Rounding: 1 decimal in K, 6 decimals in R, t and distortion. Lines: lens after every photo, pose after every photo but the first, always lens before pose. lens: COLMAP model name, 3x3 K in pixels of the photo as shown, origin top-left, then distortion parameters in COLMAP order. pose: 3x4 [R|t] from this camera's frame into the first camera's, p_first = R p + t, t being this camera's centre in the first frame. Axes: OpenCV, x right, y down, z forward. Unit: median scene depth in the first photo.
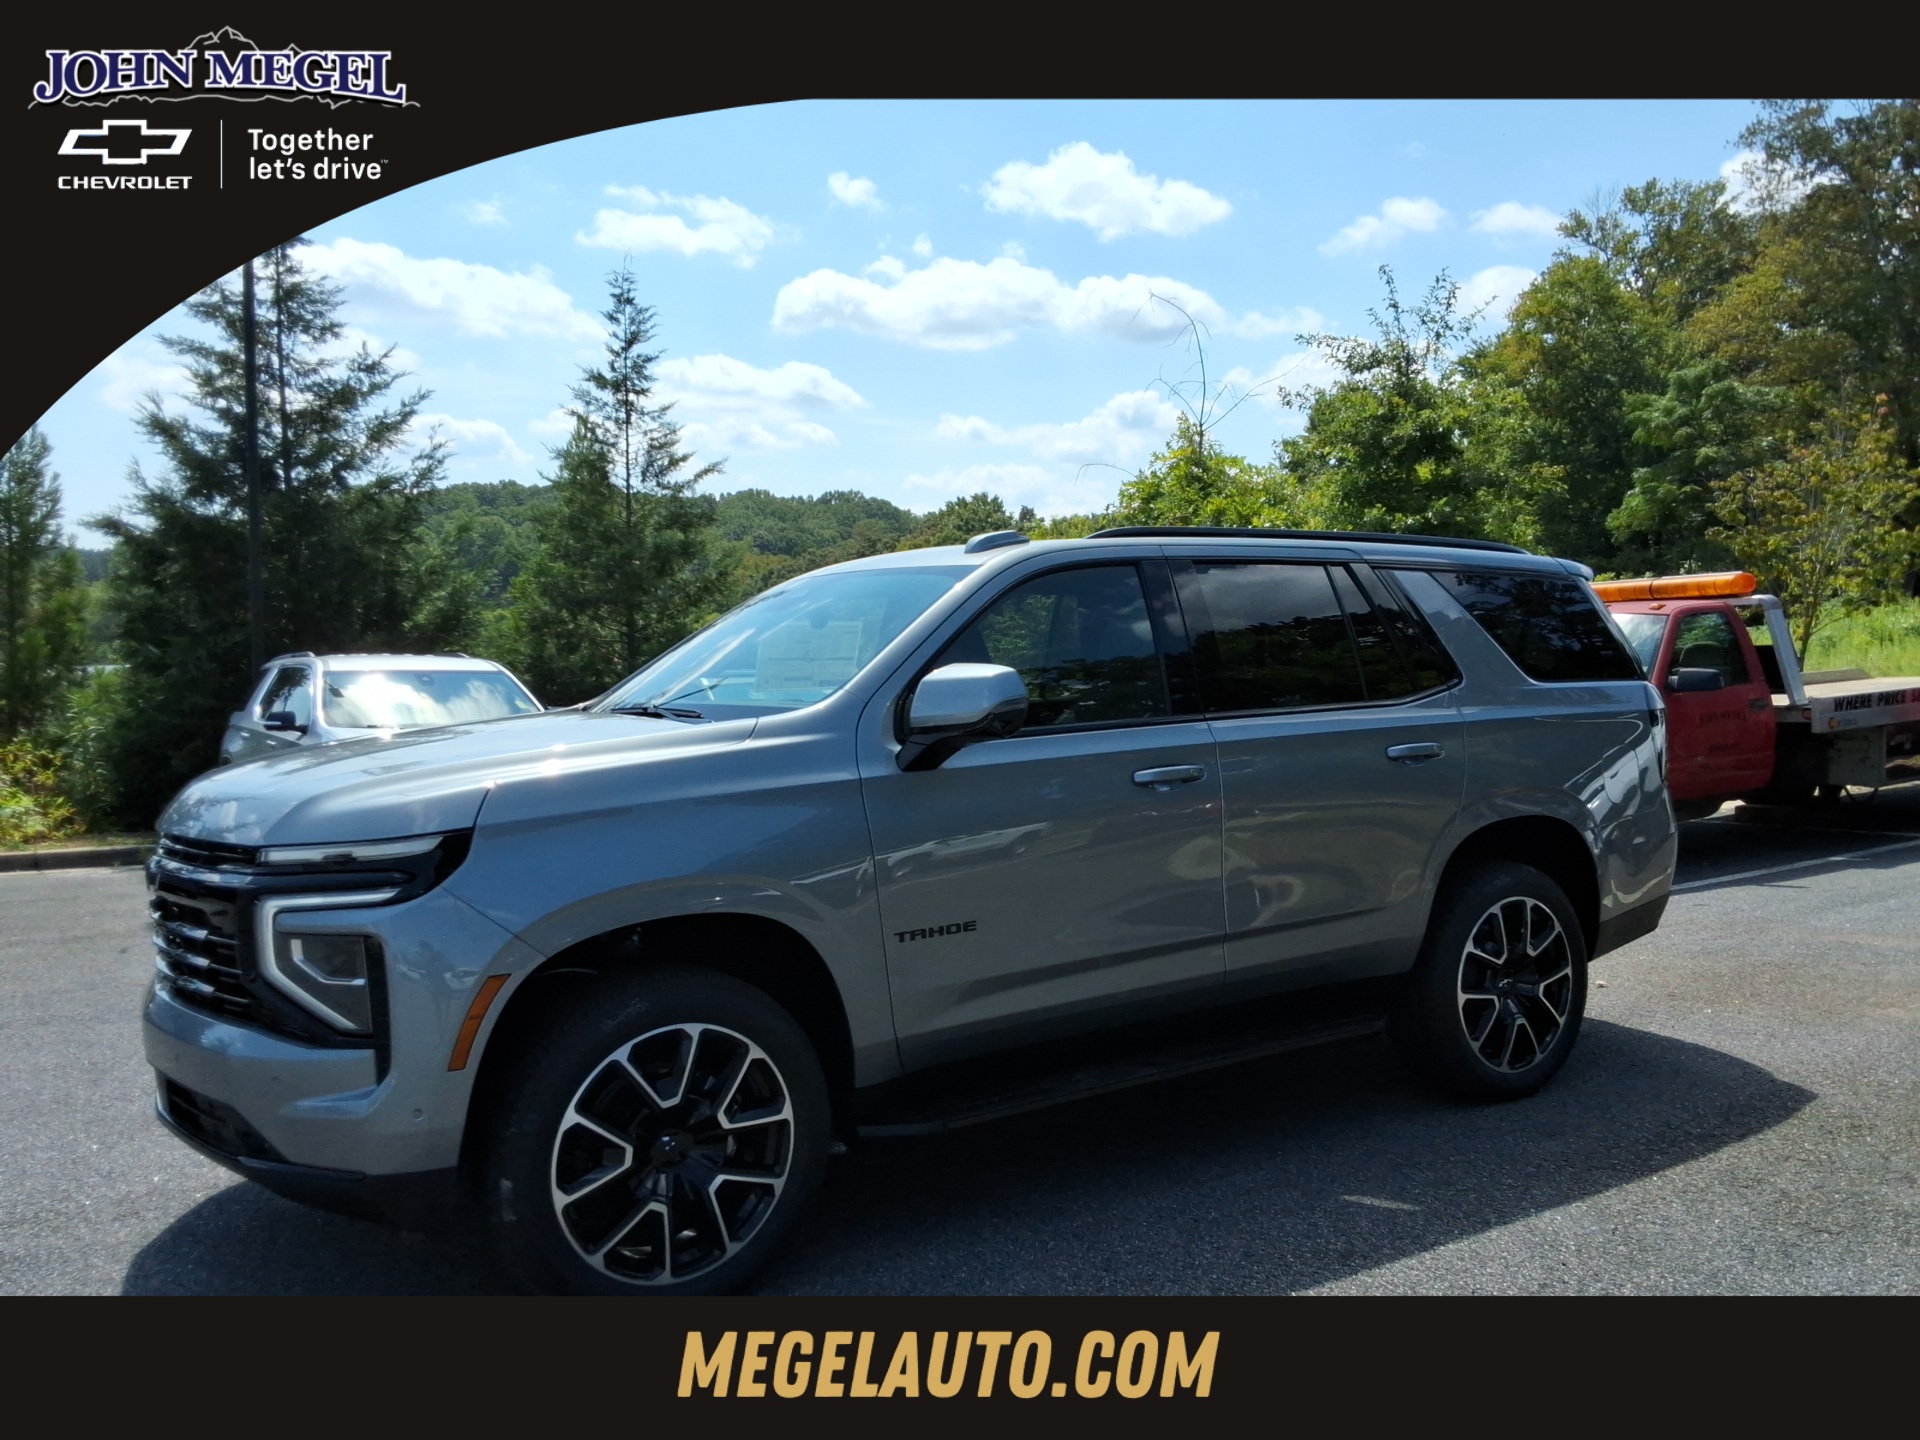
lens RADIAL K [[1536.2, 0, 971.8], [0, 1536.2, 754.3], [0, 0, 1]] dist [0.114890, -0.187363]
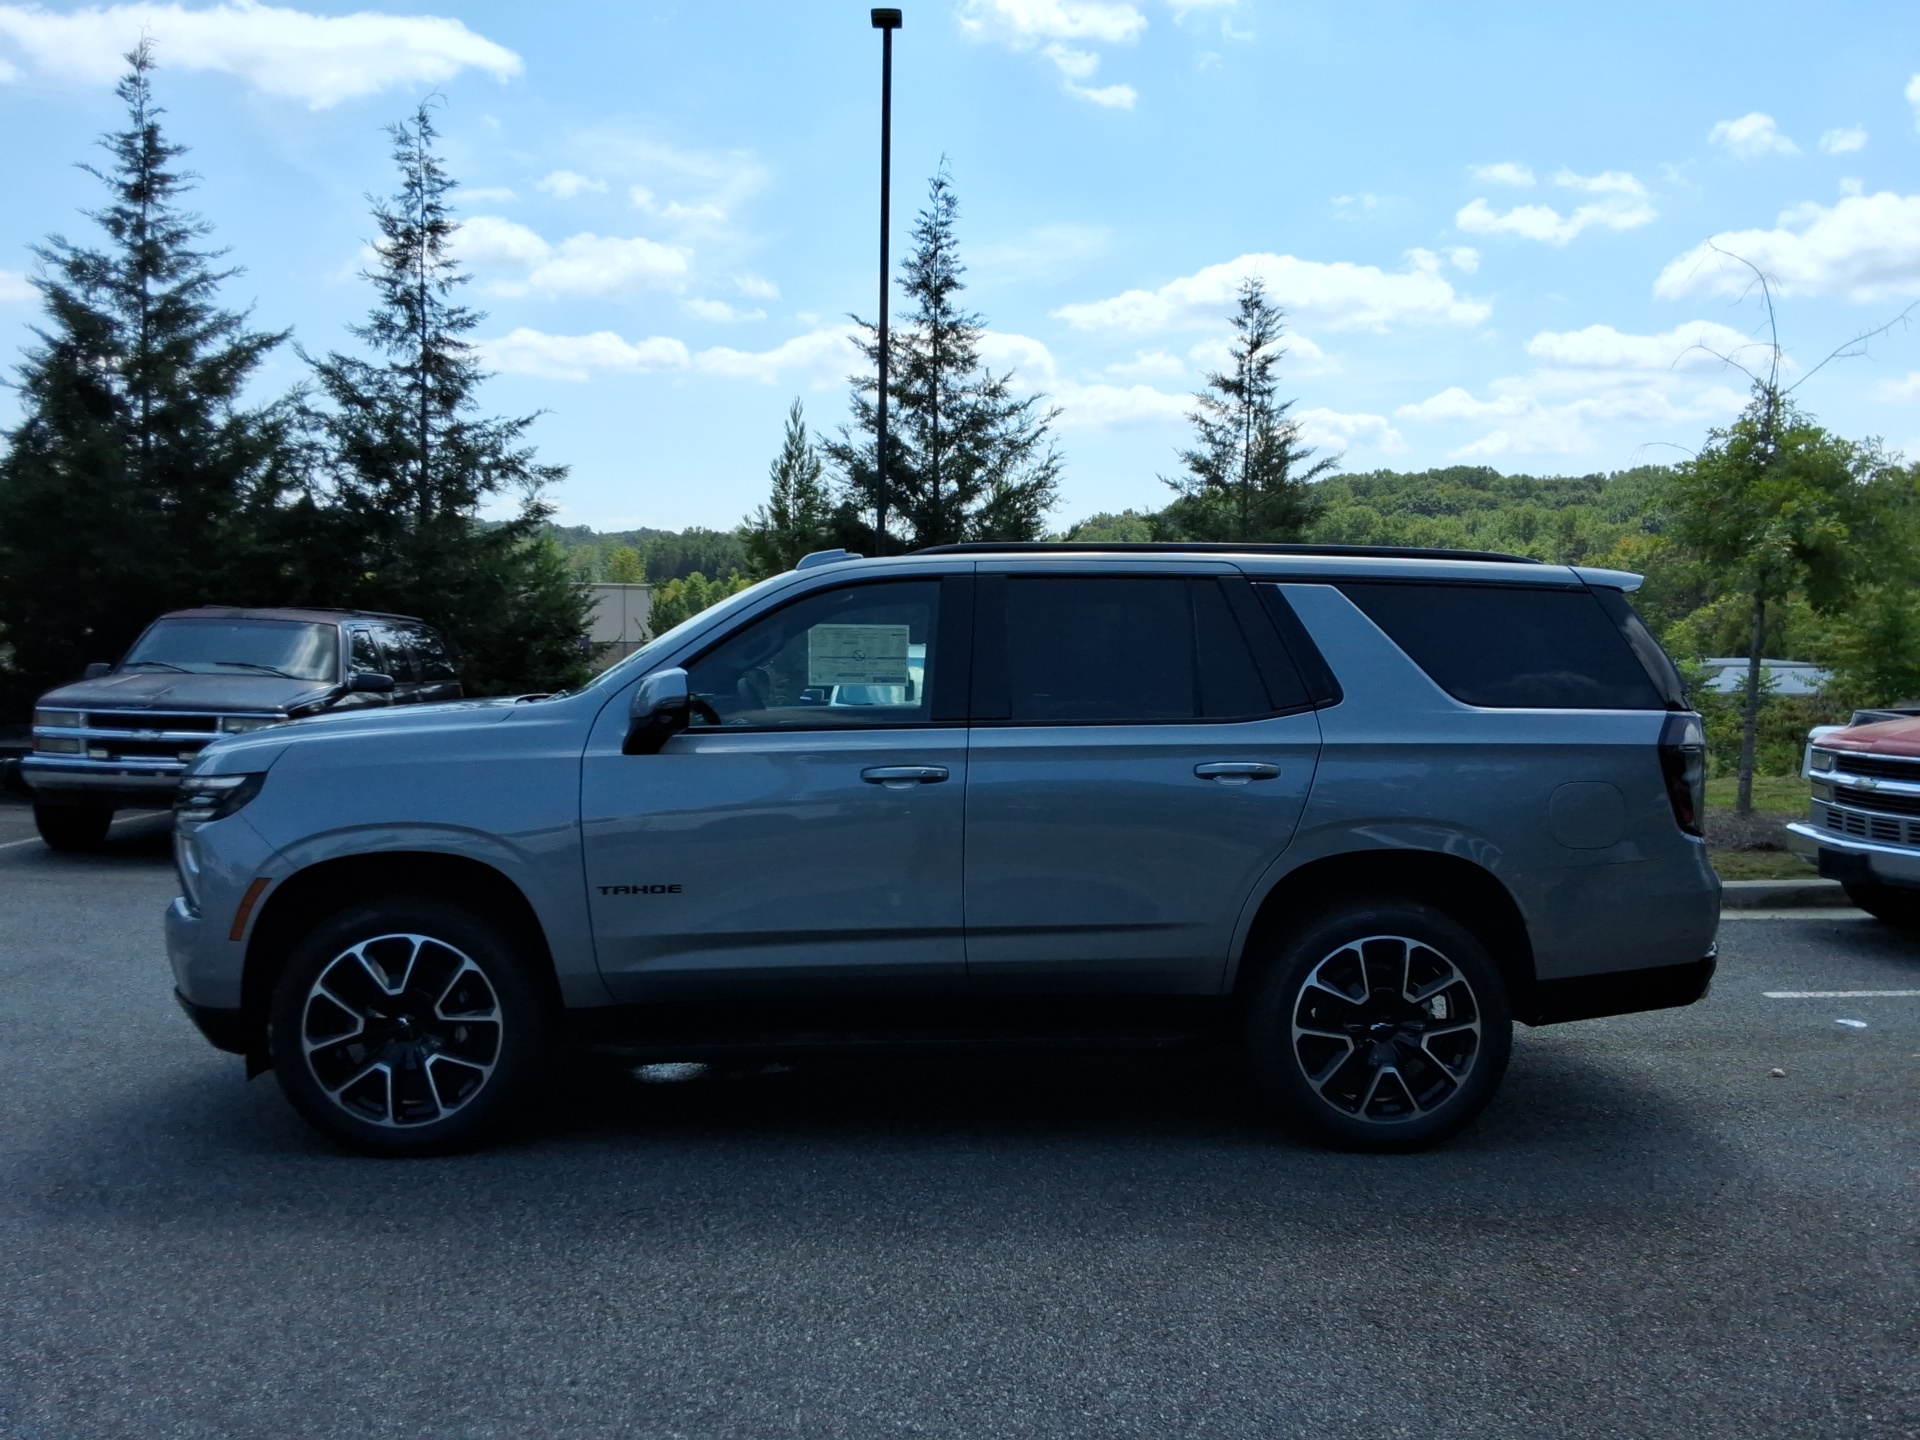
lens RADIAL K [[1536.2, 0, 971.8], [0, 1536.2, 754.3], [0, 0, 1]] dist [0.114890, -0.187363]
pose [[0.853501, 0.059255, -0.517711, 0.200652], [-0.055262, 0.998204, 0.023145, -0.007968], [0.518152, 0.008855, 0.855242, 0.025424]]
